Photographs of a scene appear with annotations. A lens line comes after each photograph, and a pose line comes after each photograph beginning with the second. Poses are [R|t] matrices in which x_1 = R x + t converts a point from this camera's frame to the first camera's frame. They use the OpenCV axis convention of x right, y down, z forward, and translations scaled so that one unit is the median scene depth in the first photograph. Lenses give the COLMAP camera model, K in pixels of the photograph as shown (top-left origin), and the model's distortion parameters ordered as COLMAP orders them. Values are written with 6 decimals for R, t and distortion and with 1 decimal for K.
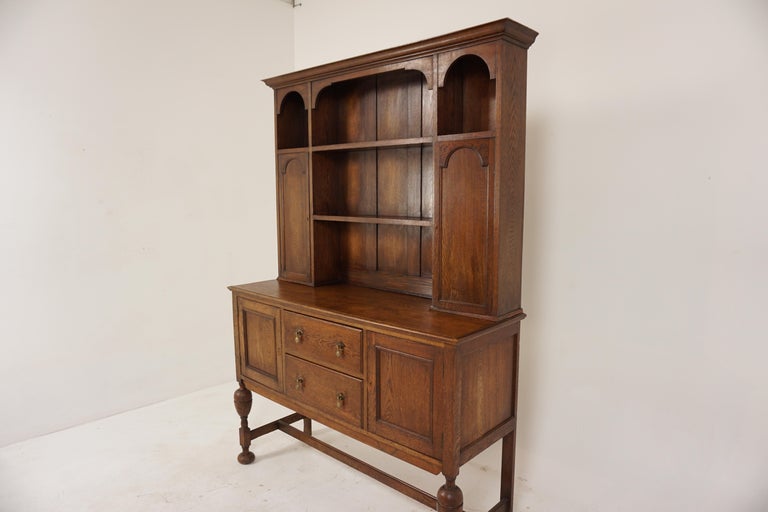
lens RADIAL K [[514.2, 0, 384.2], [0, 514.2, 257.5], [0, 0, 1]] dist [-0.019977, 0.004781]
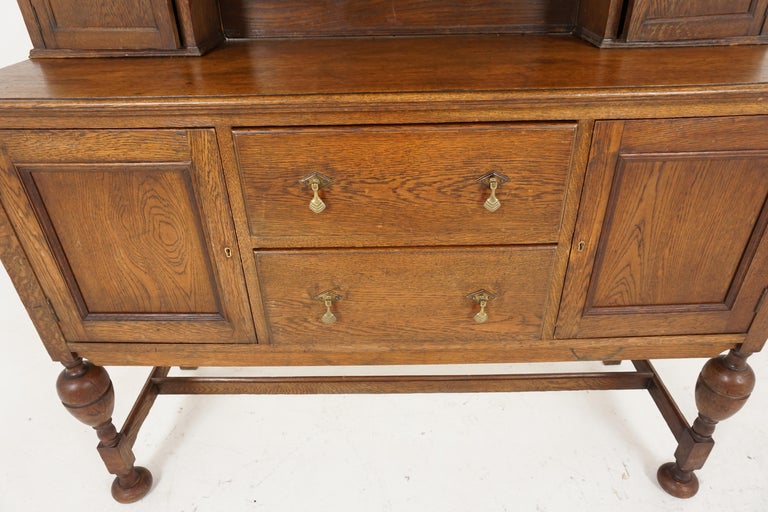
lens RADIAL K [[514.2, 0, 383.0], [0, 514.2, 255.2], [0, 0, 1]] dist [-0.019977, 0.004781]
pose [[0.745291, -0.368631, 0.555564, -0.326827], [0.110435, 0.889998, 0.442388, 0.040705], [-0.657529, -0.268354, 0.704018, 0.687218]]
